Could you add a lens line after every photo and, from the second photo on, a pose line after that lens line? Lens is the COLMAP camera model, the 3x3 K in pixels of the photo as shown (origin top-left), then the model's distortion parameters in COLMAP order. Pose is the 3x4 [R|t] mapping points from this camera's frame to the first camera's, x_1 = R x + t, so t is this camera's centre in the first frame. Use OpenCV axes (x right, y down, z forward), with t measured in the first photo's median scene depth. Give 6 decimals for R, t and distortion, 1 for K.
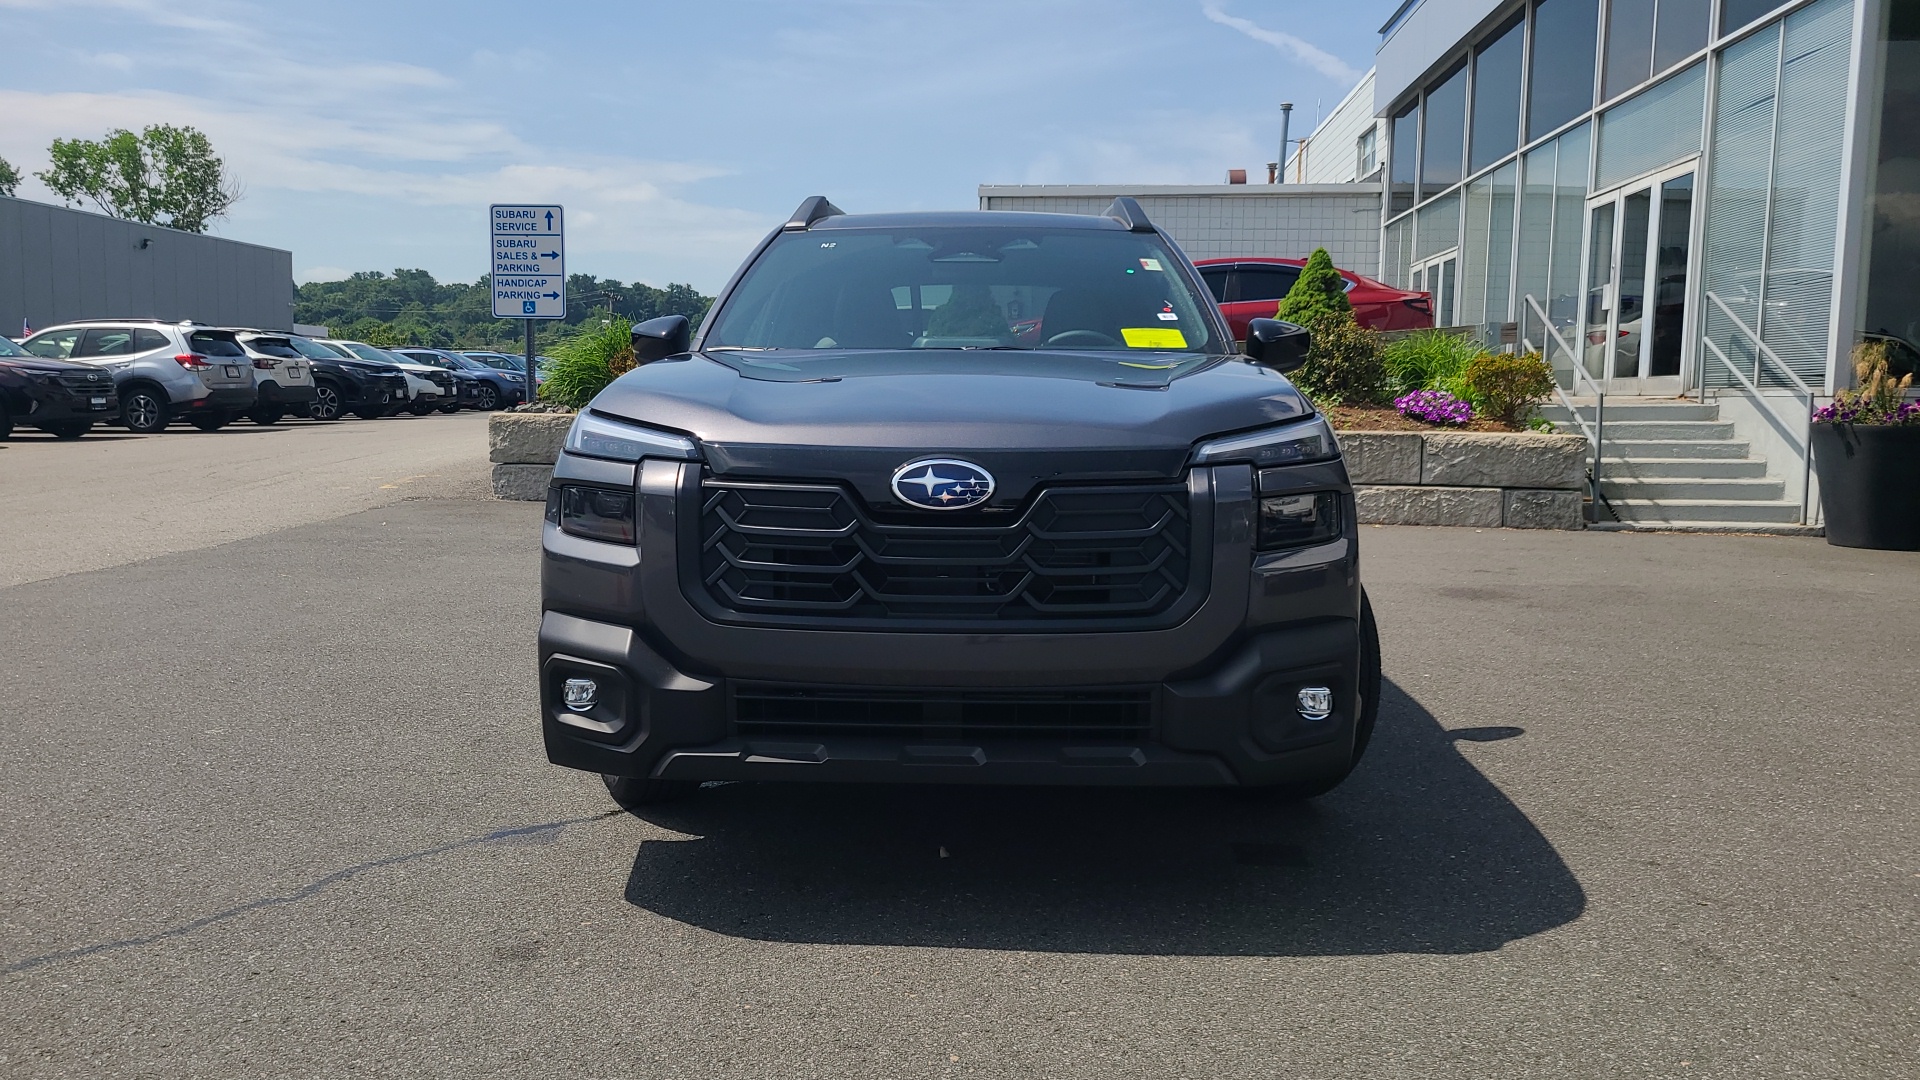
lens RADIAL K [[1454.4, 0, 960.0], [0, 1454.4, 540.0], [0, 0, 1]] dist [0.043171, -0.056040]
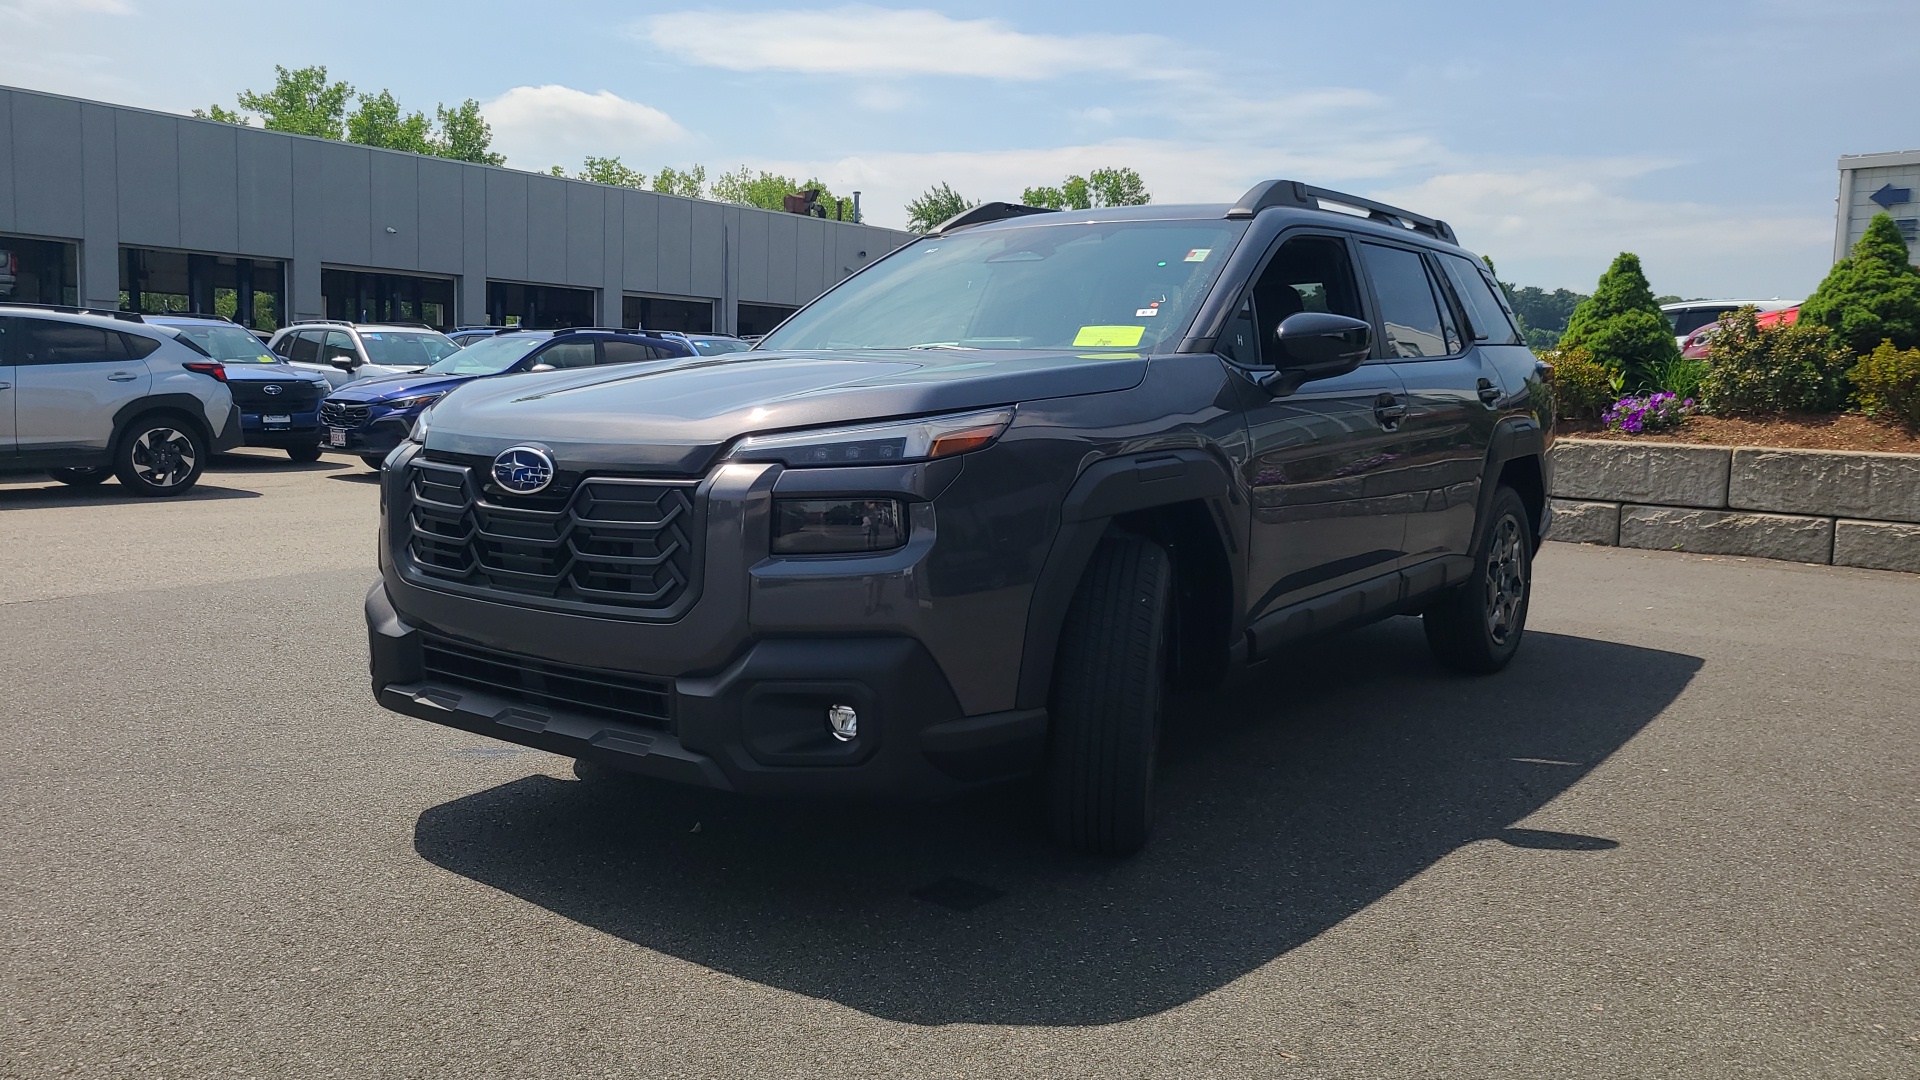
lens RADIAL K [[1458.7, 0, 948.6], [0, 1458.7, 543.5], [0, 0, 1]] dist [0.009648, -0.005645]
pose [[0.806196, 0.063437, -0.588238, 0.603234], [-0.066983, 0.997629, 0.015785, -0.014724], [0.587845, 0.026676, 0.808534, 0.206439]]
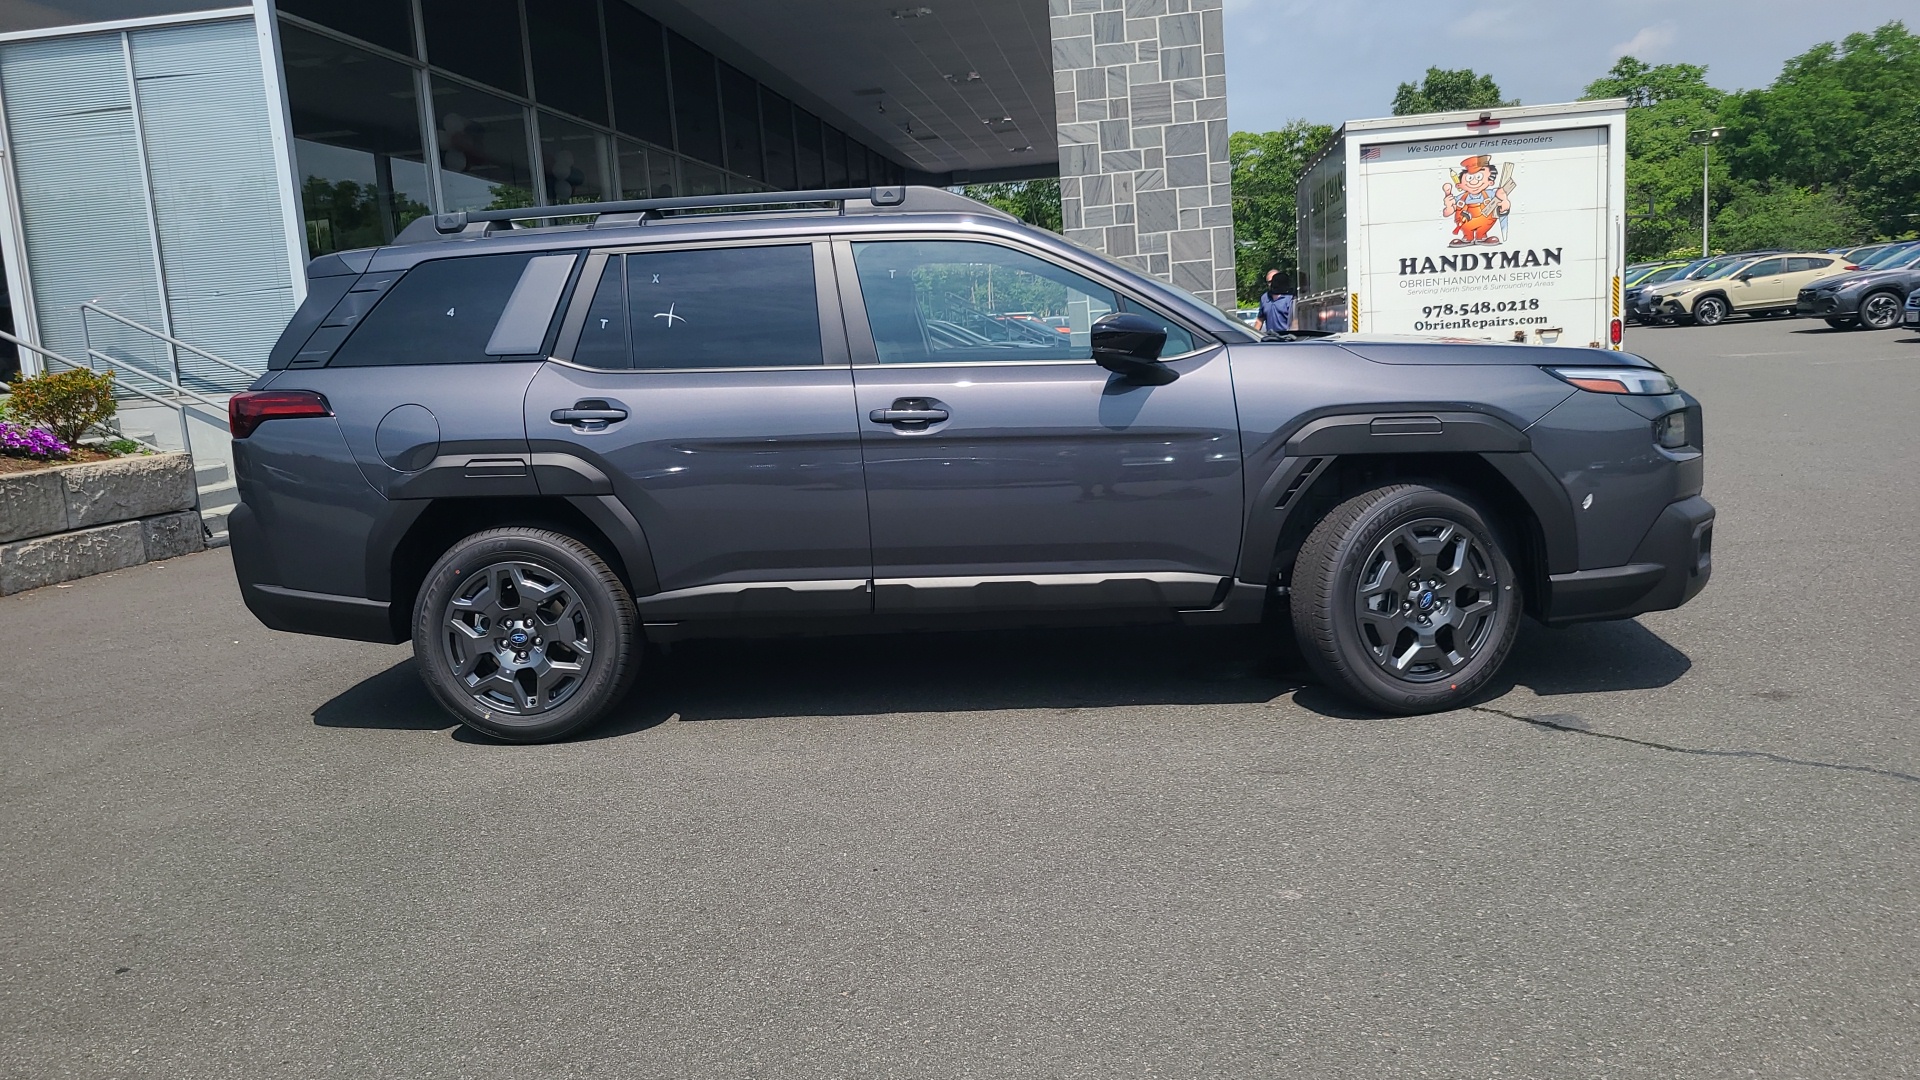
lens RADIAL K [[1469.5, 0, 960.0], [0, 1469.5, 540.0], [0, 0, 1]] dist [0.057023, -0.004356]
pose [[0.051151, -0.159099, 0.985937, -1.314495], [0.171241, 0.974005, 0.148290, -0.191350], [-0.983900, 0.161248, 0.077066, 1.169015]]
